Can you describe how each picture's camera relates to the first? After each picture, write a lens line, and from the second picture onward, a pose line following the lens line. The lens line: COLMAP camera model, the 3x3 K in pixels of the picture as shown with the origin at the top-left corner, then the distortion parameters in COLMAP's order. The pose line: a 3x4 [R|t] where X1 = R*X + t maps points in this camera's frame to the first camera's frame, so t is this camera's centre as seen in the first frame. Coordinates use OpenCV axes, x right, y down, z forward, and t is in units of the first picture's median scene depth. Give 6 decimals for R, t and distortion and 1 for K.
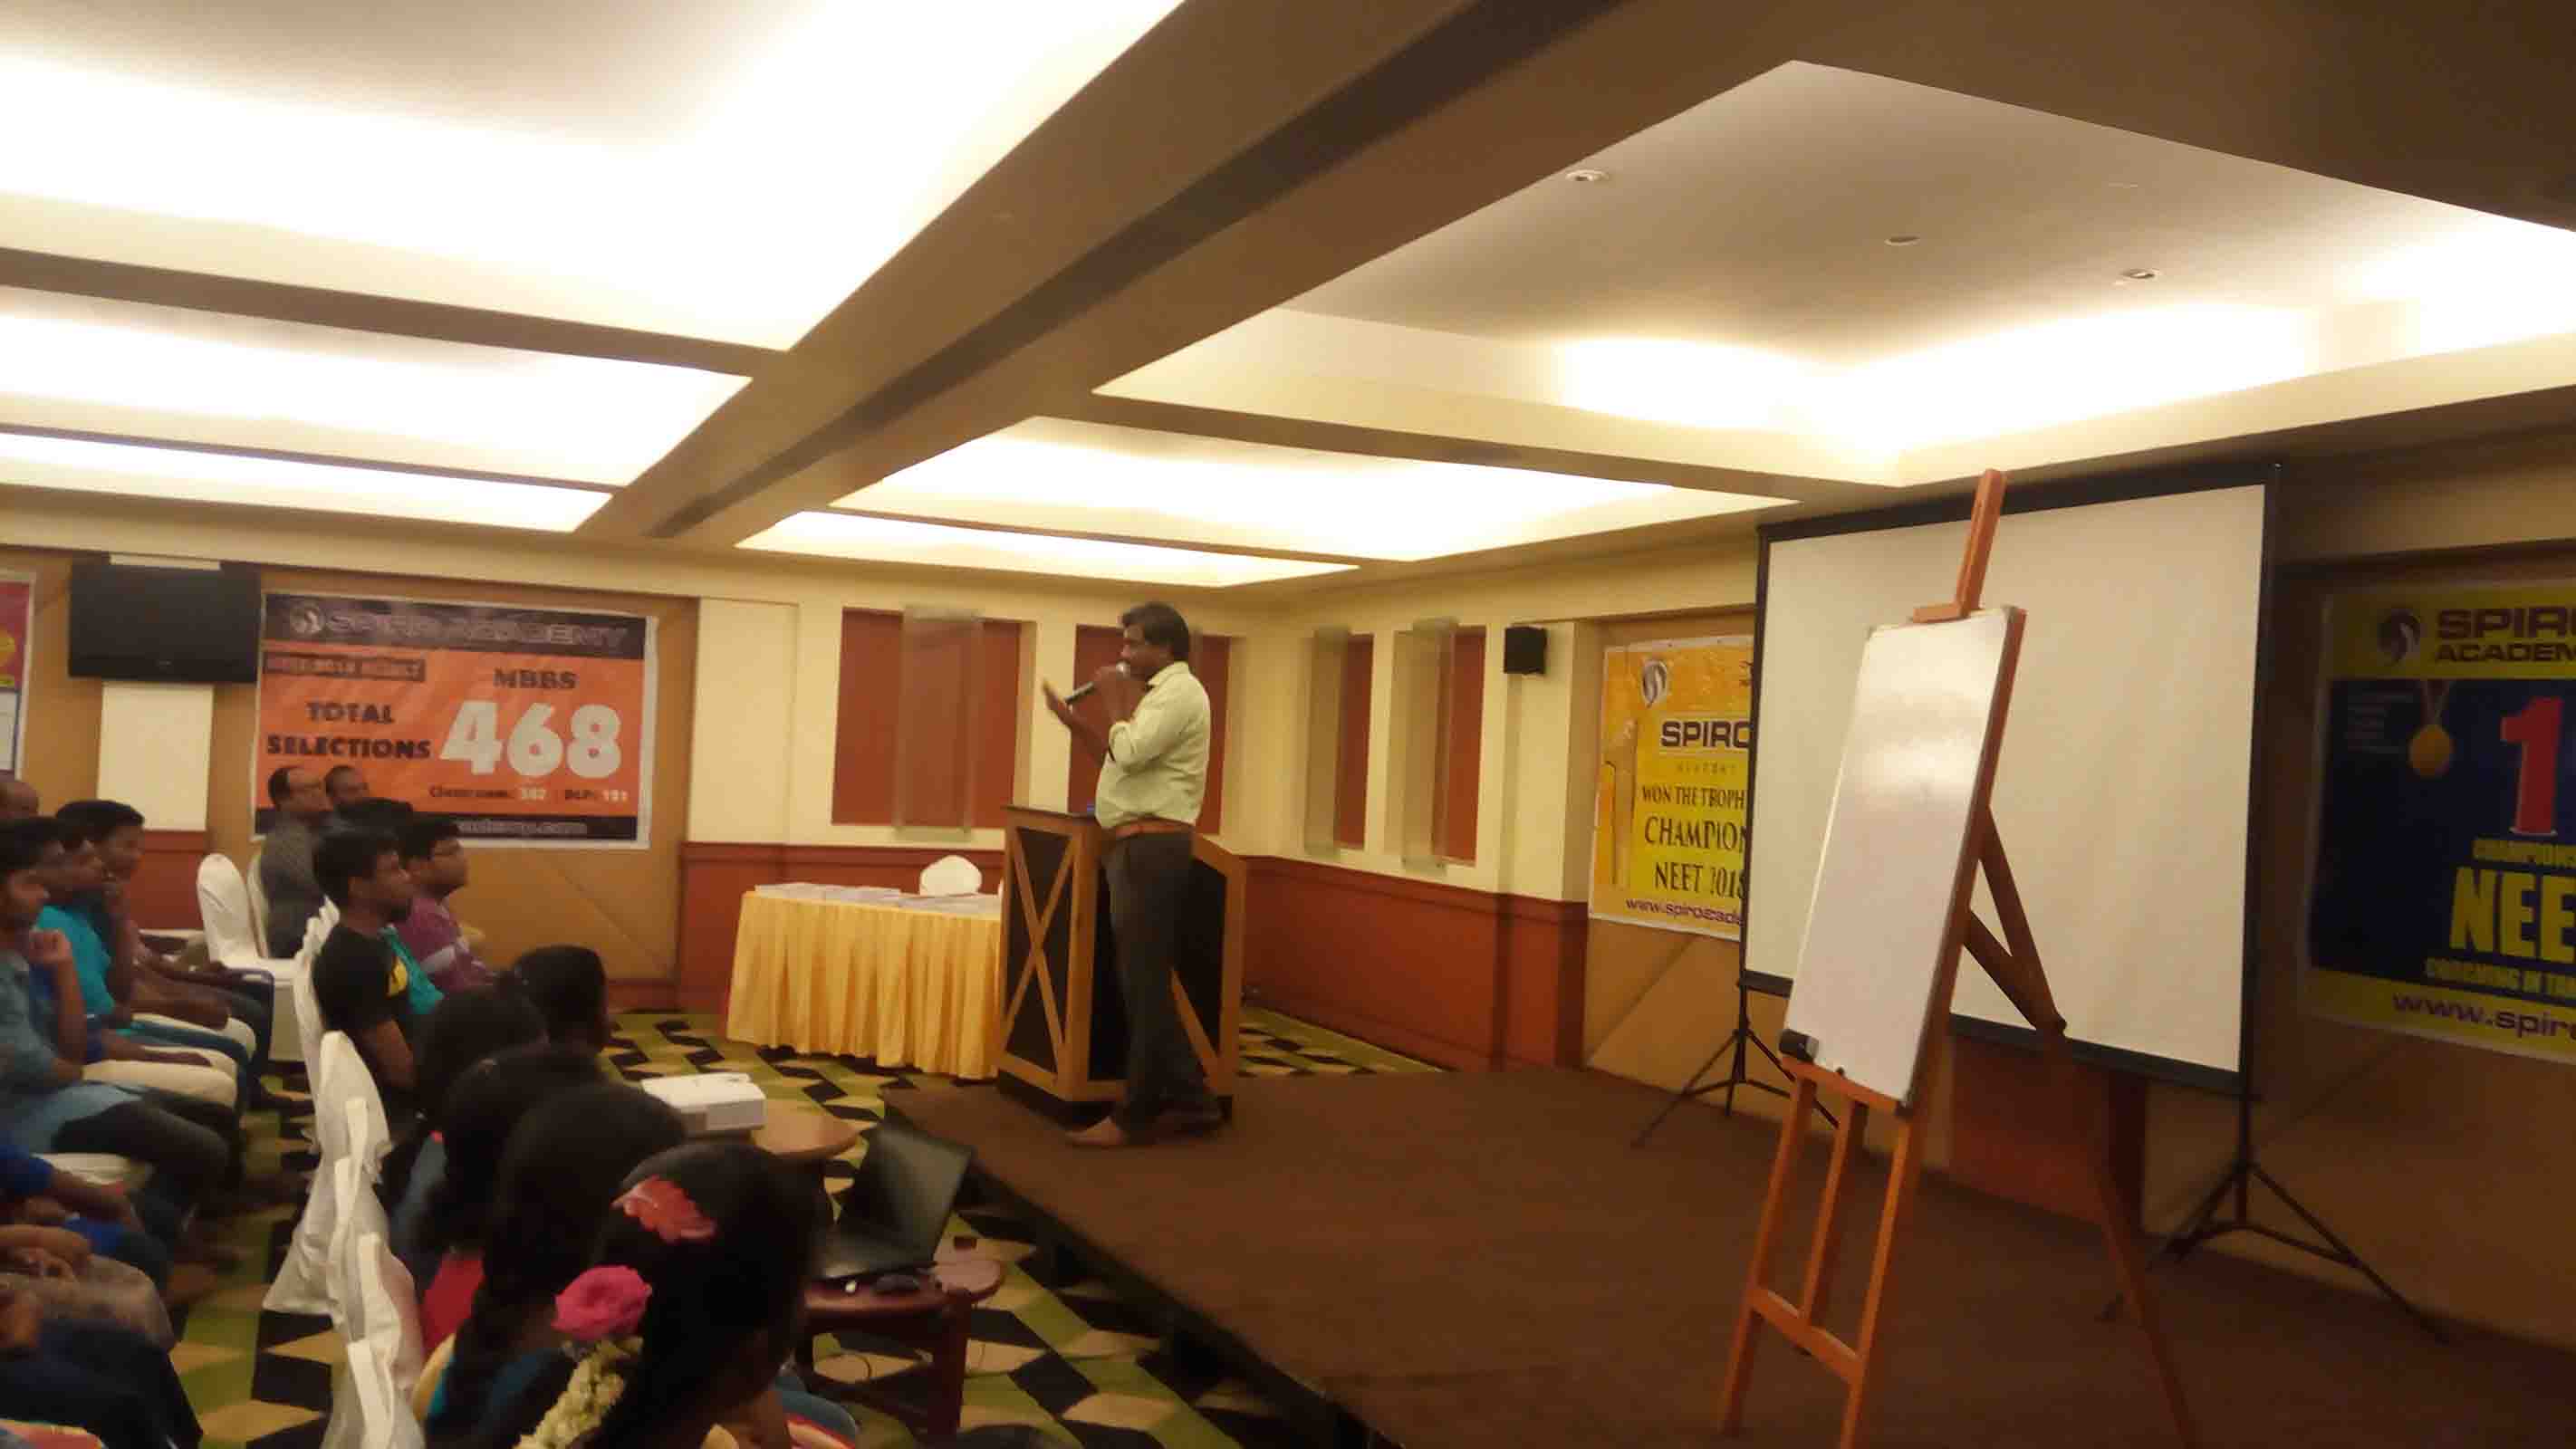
lens RADIAL K [[2023.9, 0, 1287.8], [0, 2023.9, 725.8], [0, 0, 1]] dist [0.064955, -0.058375]
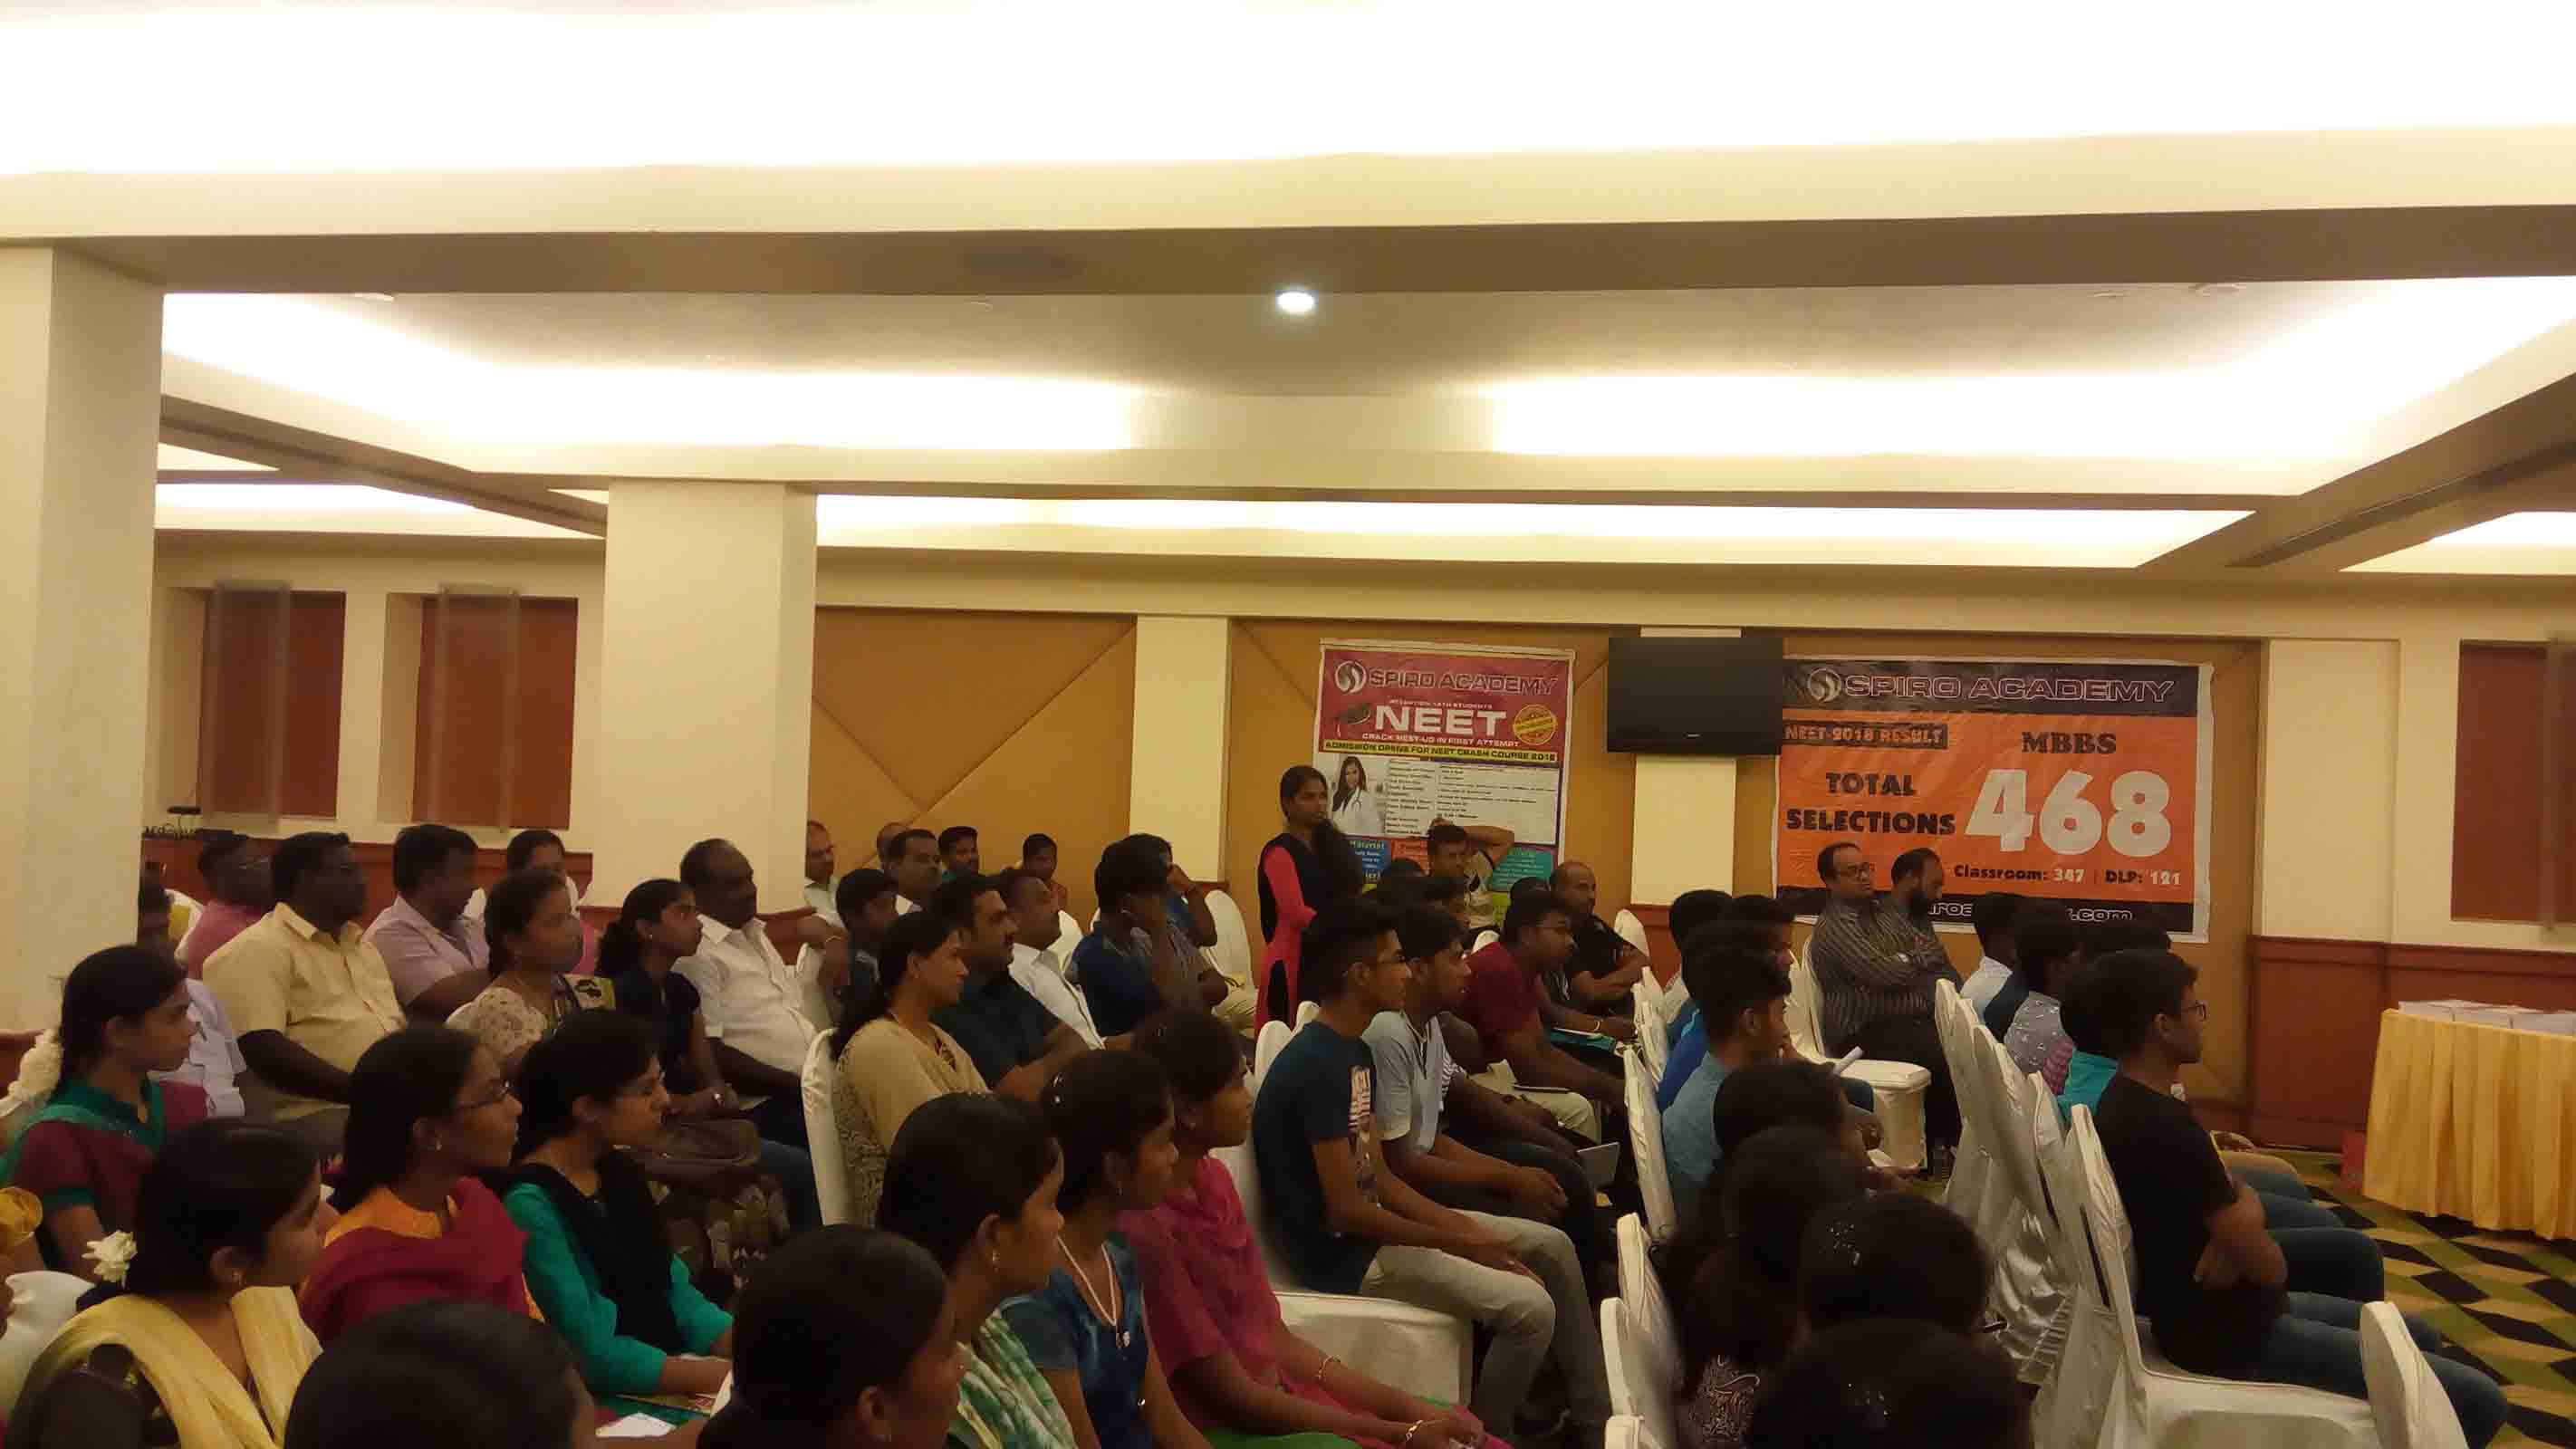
lens RADIAL K [[2023.9, 0, 1271.8], [0, 2023.9, 731.7], [0, 0, 1]] dist [0.064955, -0.058375]
pose [[0.813765, -0.026477, -0.580590, -0.145927], [0.012554, 0.999529, -0.027987, -0.007741], [0.581058, 0.015486, 0.813715, 0.100556]]
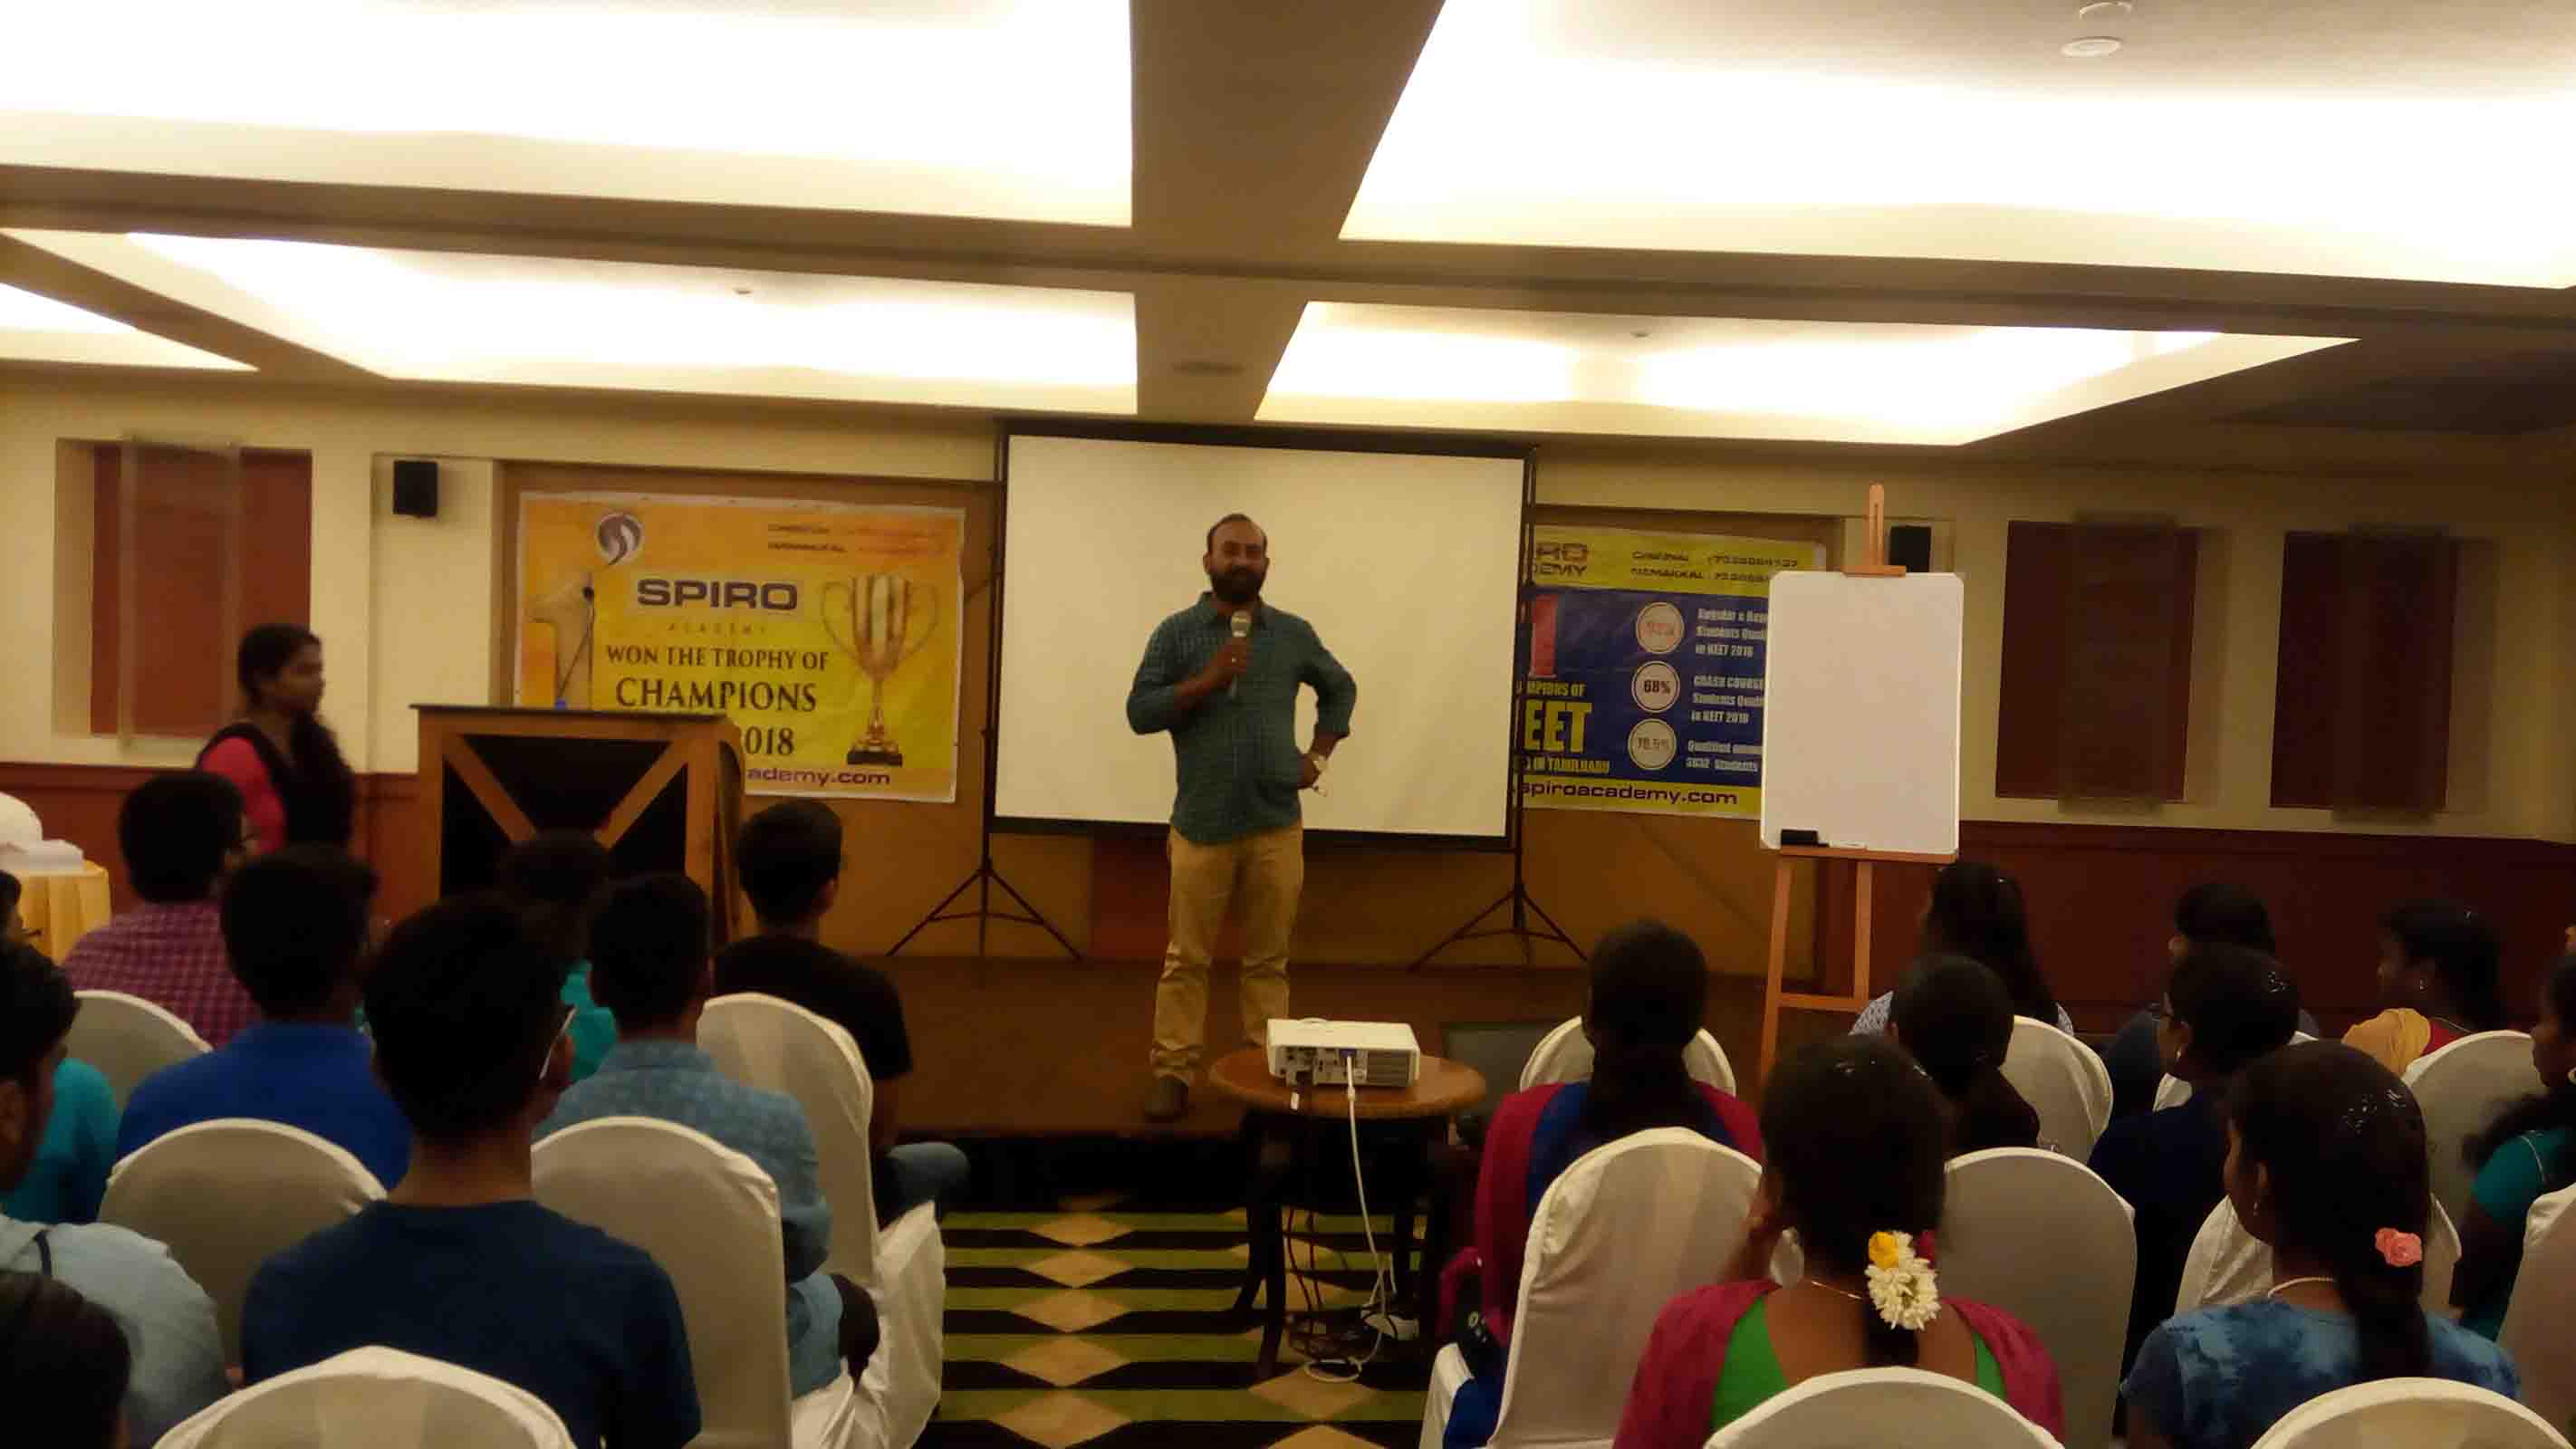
lens RADIAL K [[2023.9, 0, 1267.7], [0, 2023.9, 731.0], [0, 0, 1]] dist [0.064955, -0.058375]
pose [[0.348592, -0.074974, 0.934271, -0.538540], [-0.033099, 0.995189, 0.092212, -0.025432], [-0.936690, -0.063068, 0.344433, 0.334638]]
